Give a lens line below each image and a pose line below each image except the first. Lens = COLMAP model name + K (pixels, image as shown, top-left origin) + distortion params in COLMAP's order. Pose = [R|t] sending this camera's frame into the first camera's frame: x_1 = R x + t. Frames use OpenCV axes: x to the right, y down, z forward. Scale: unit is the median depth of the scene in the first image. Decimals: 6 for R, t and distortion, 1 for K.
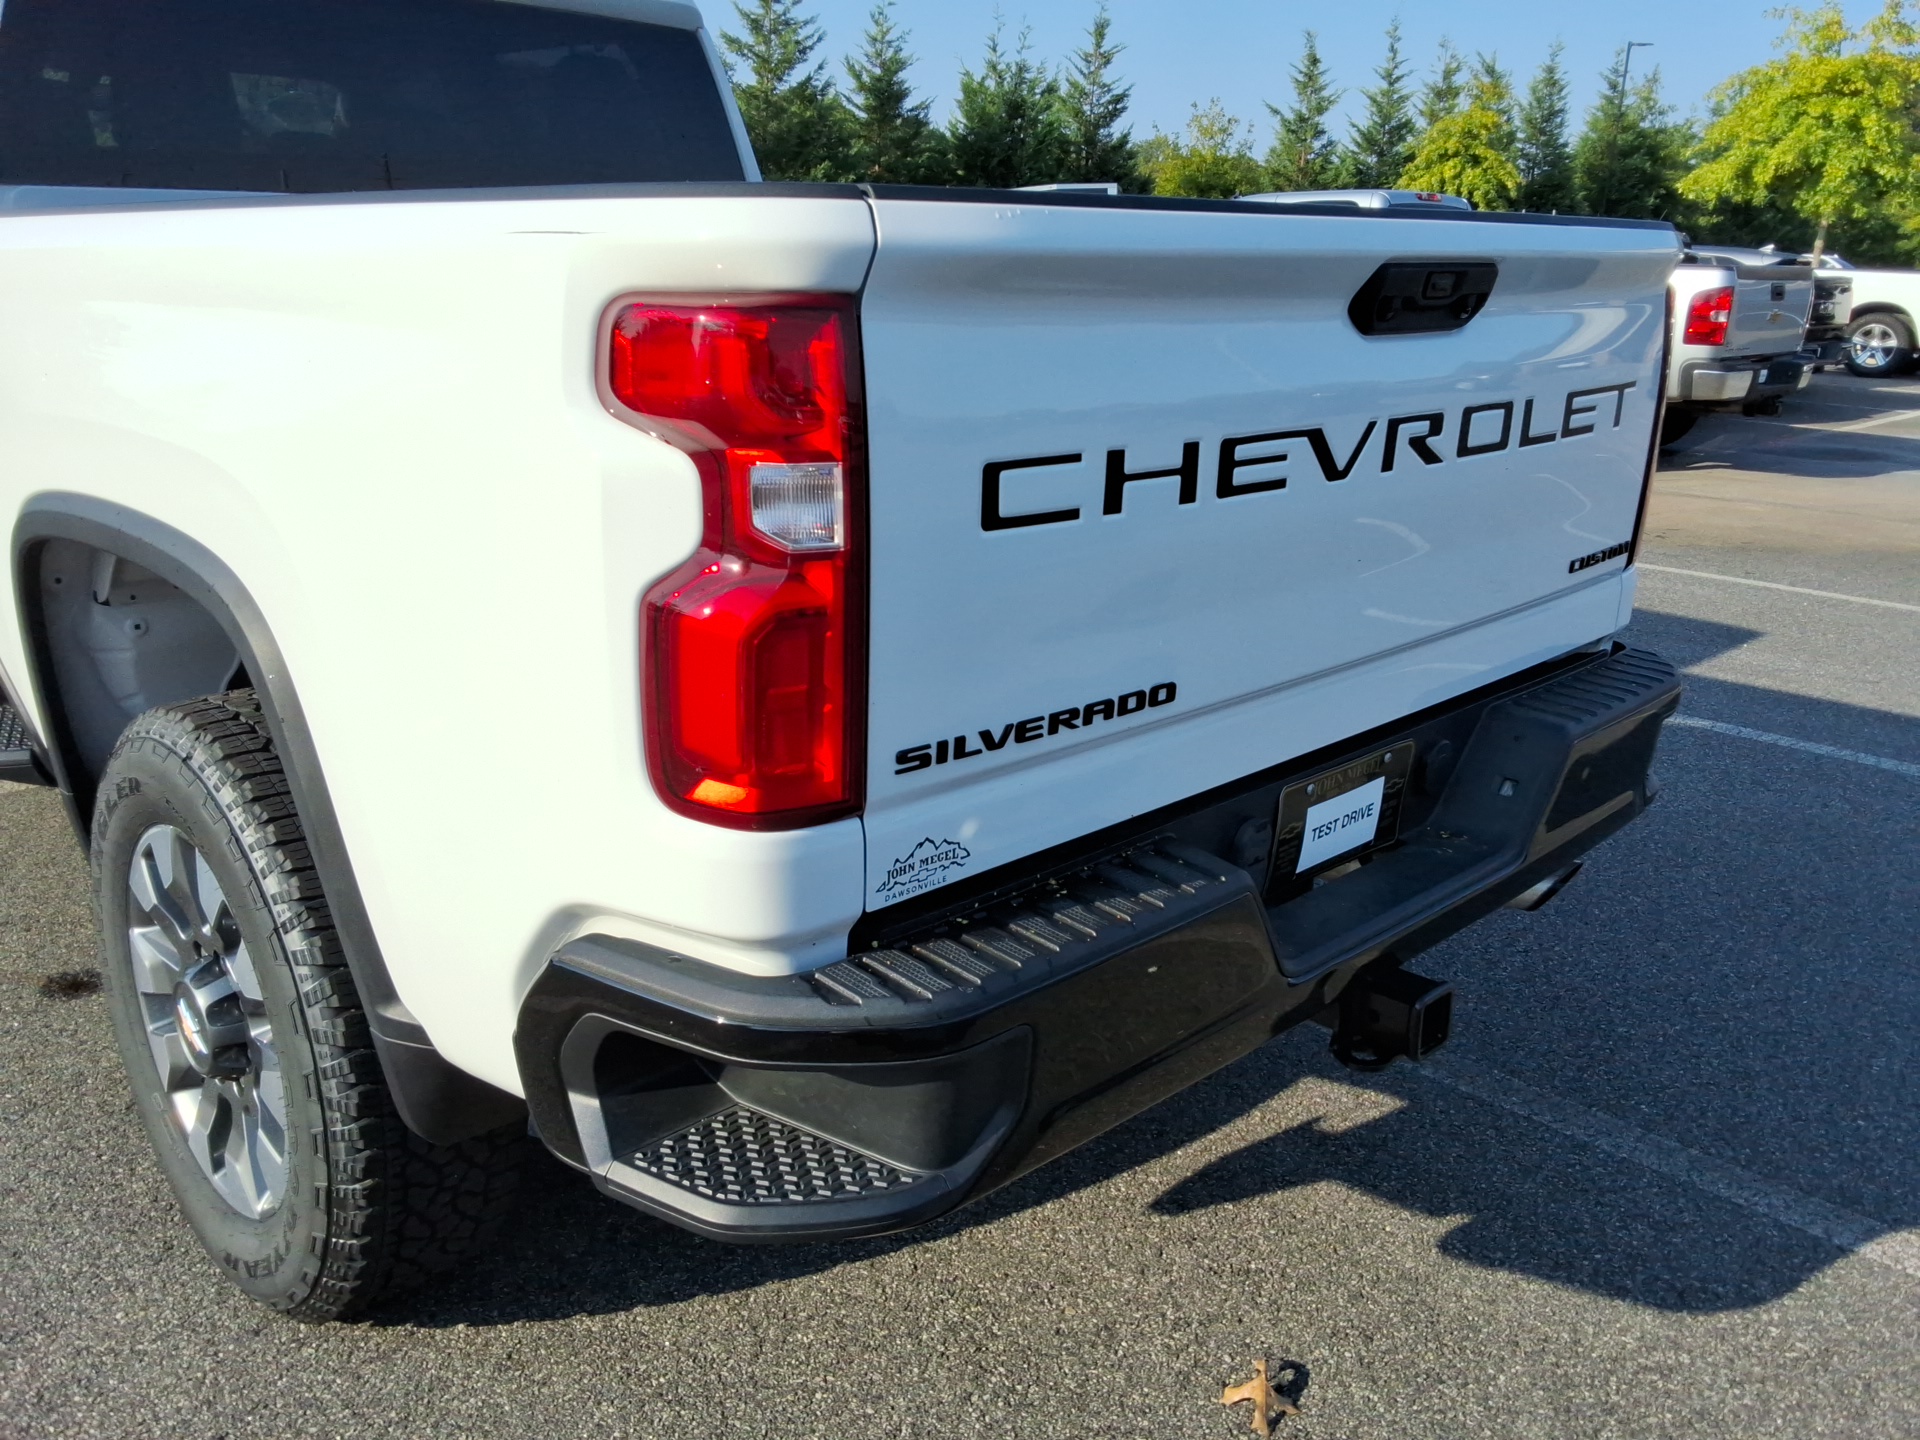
lens RADIAL K [[1537.1, 0, 976.7], [0, 1537.1, 711.8], [0, 0, 1]] dist [0.108784, -0.158083]
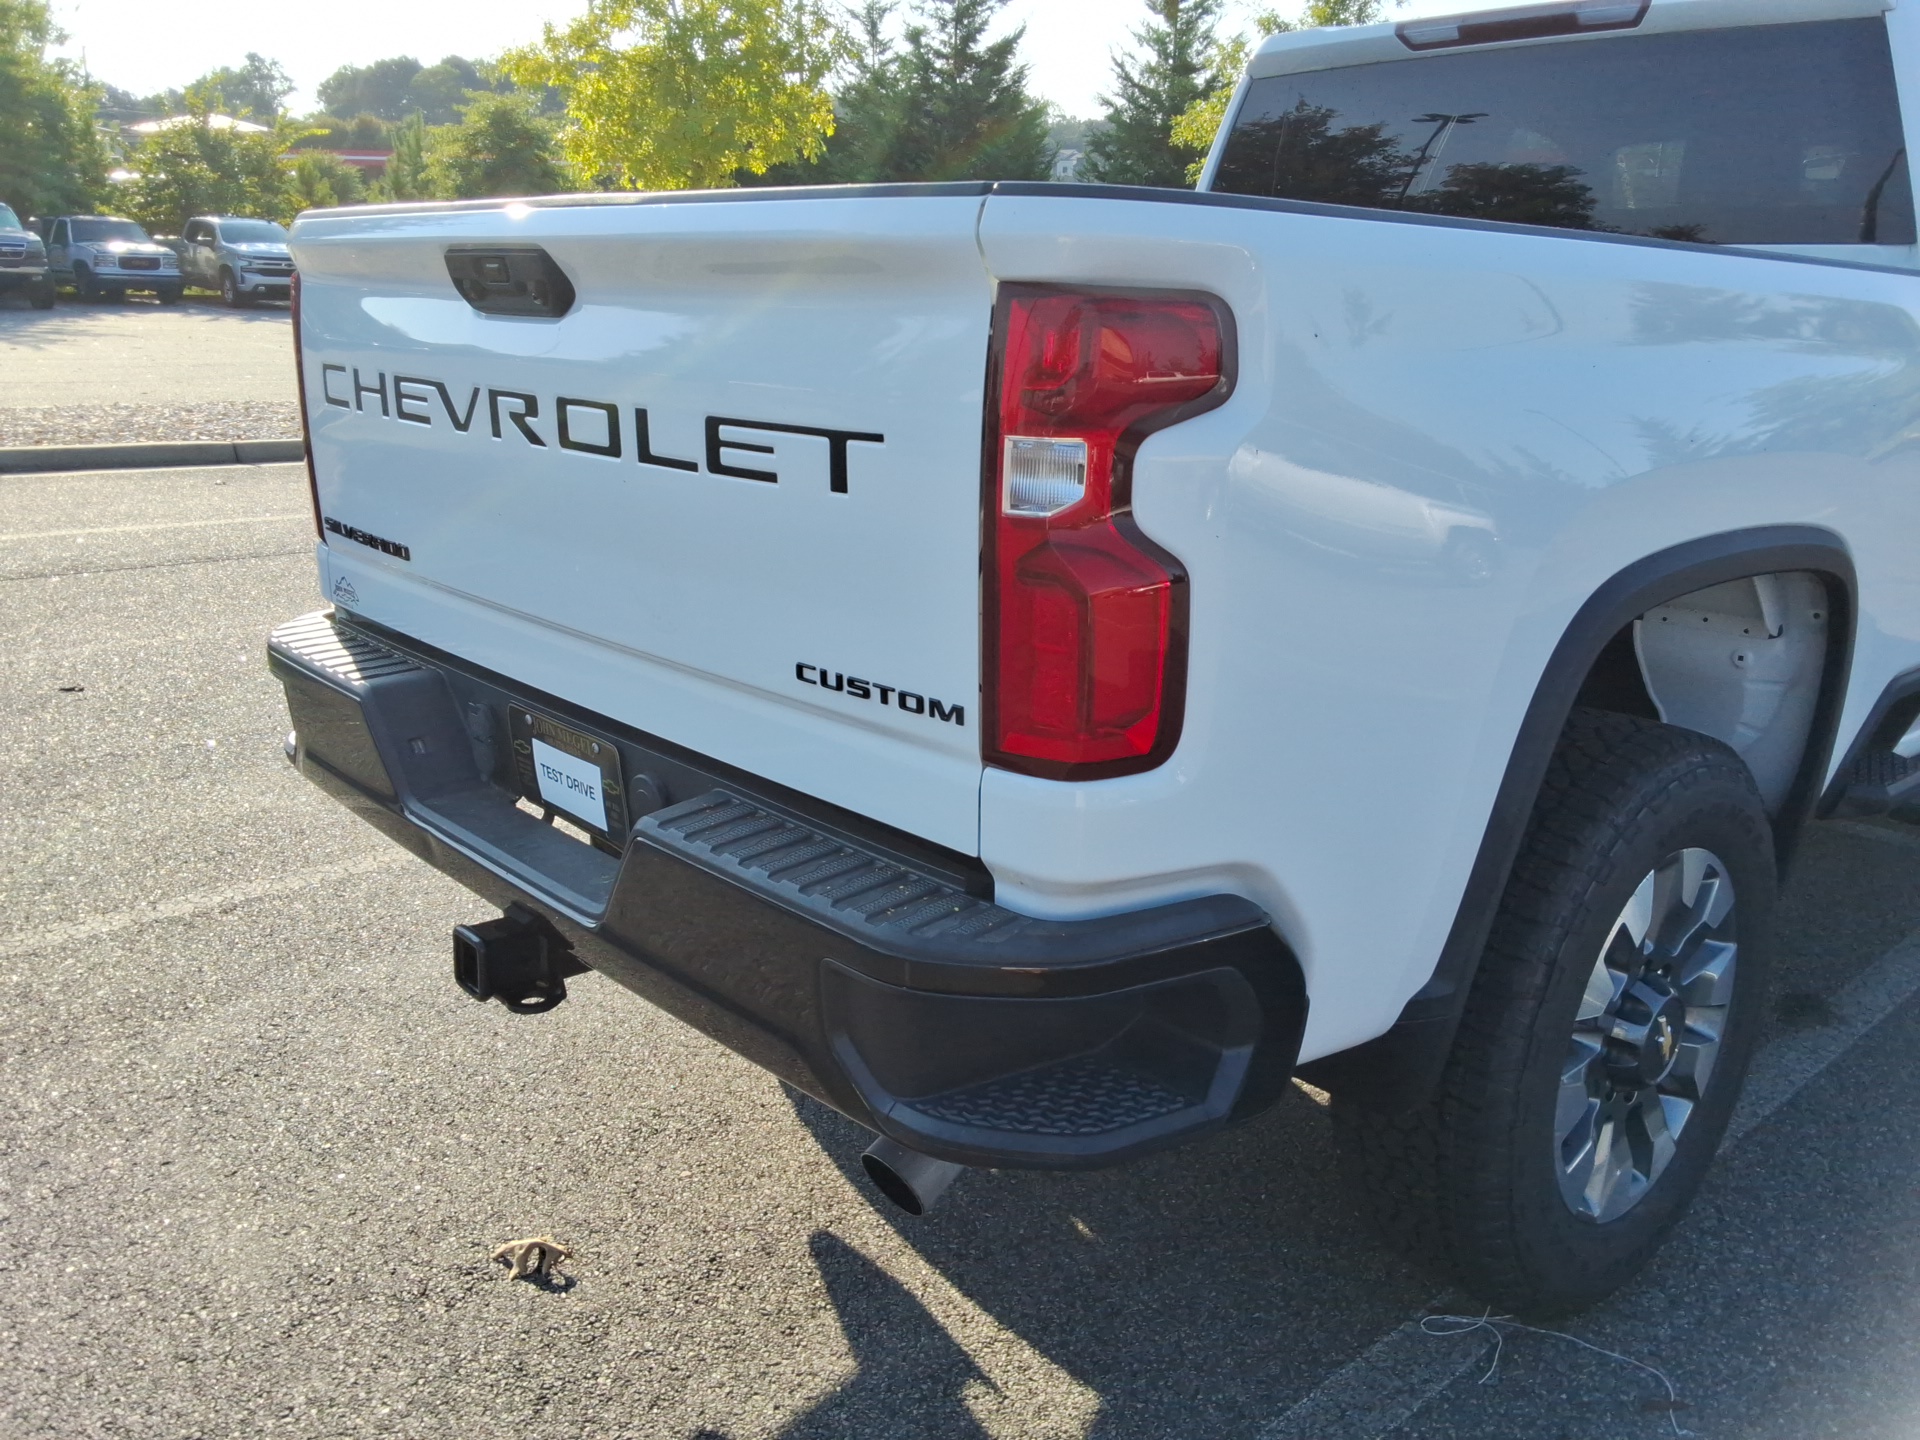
lens RADIAL K [[1537.1, 0, 963.7], [0, 1537.1, 708.6], [0, 0, 1]] dist [0.108784, -0.158083]
pose [[-0.052643, 0.239851, -0.969381, 0.098421], [-0.307936, 0.919523, 0.244238, -0.025172], [0.949950, 0.311365, 0.025452, 0.096616]]
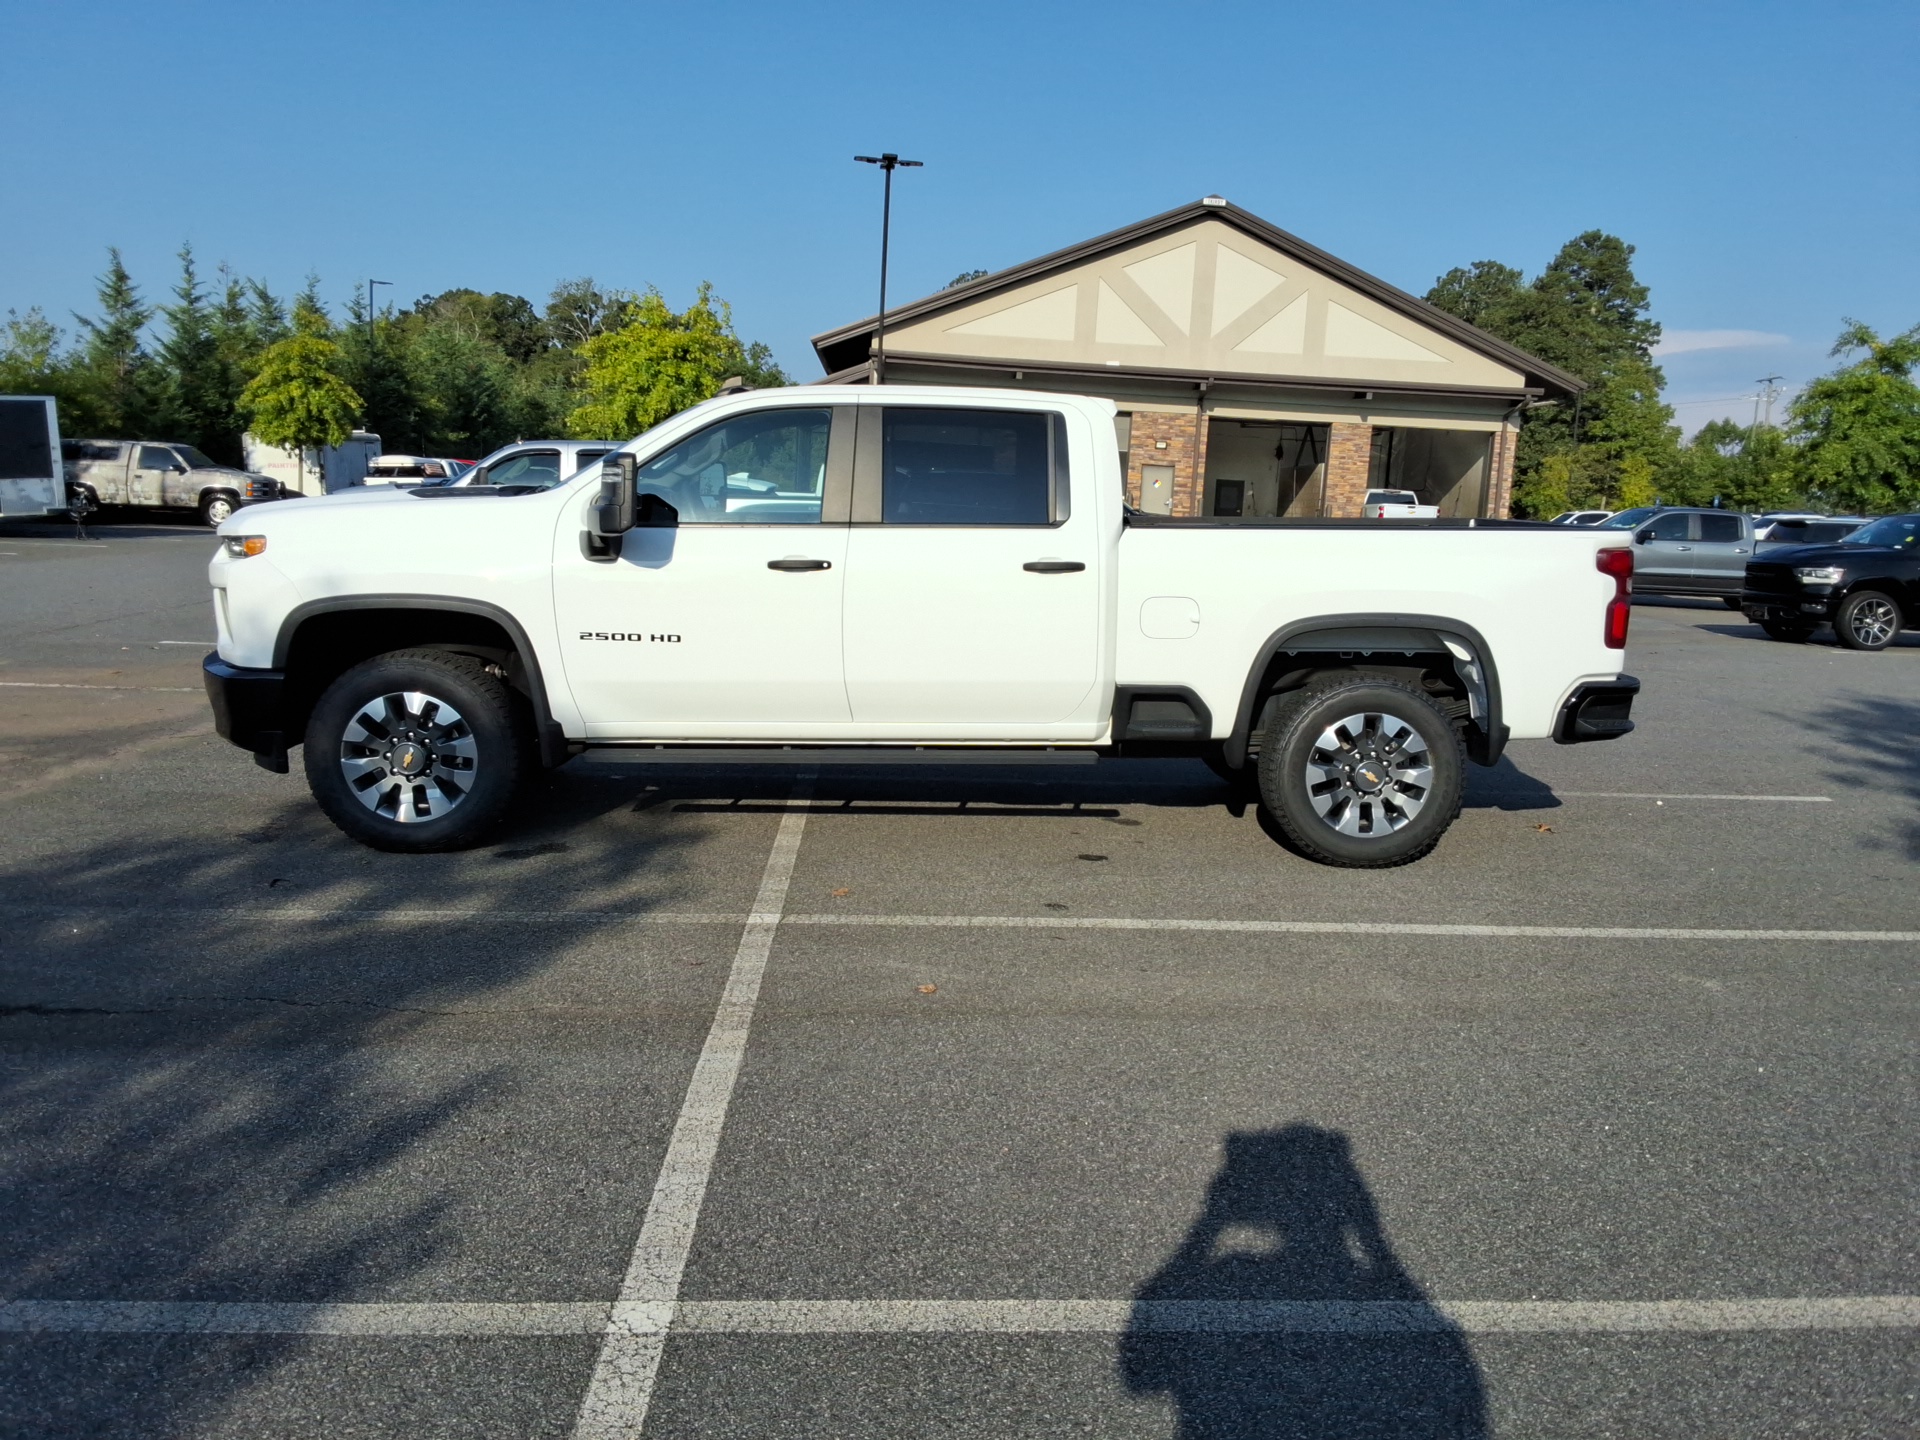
lens RADIAL K [[1537.1, 0, 974.8], [0, 1537.1, 725.5], [0, 0, 1]] dist [0.108784, -0.158083]
pose [[0.676661, -0.118084, 0.726764, -0.286962], [0.198637, 0.979735, -0.025757, 0.001724], [-0.708994, 0.161791, 0.686404, -0.053140]]
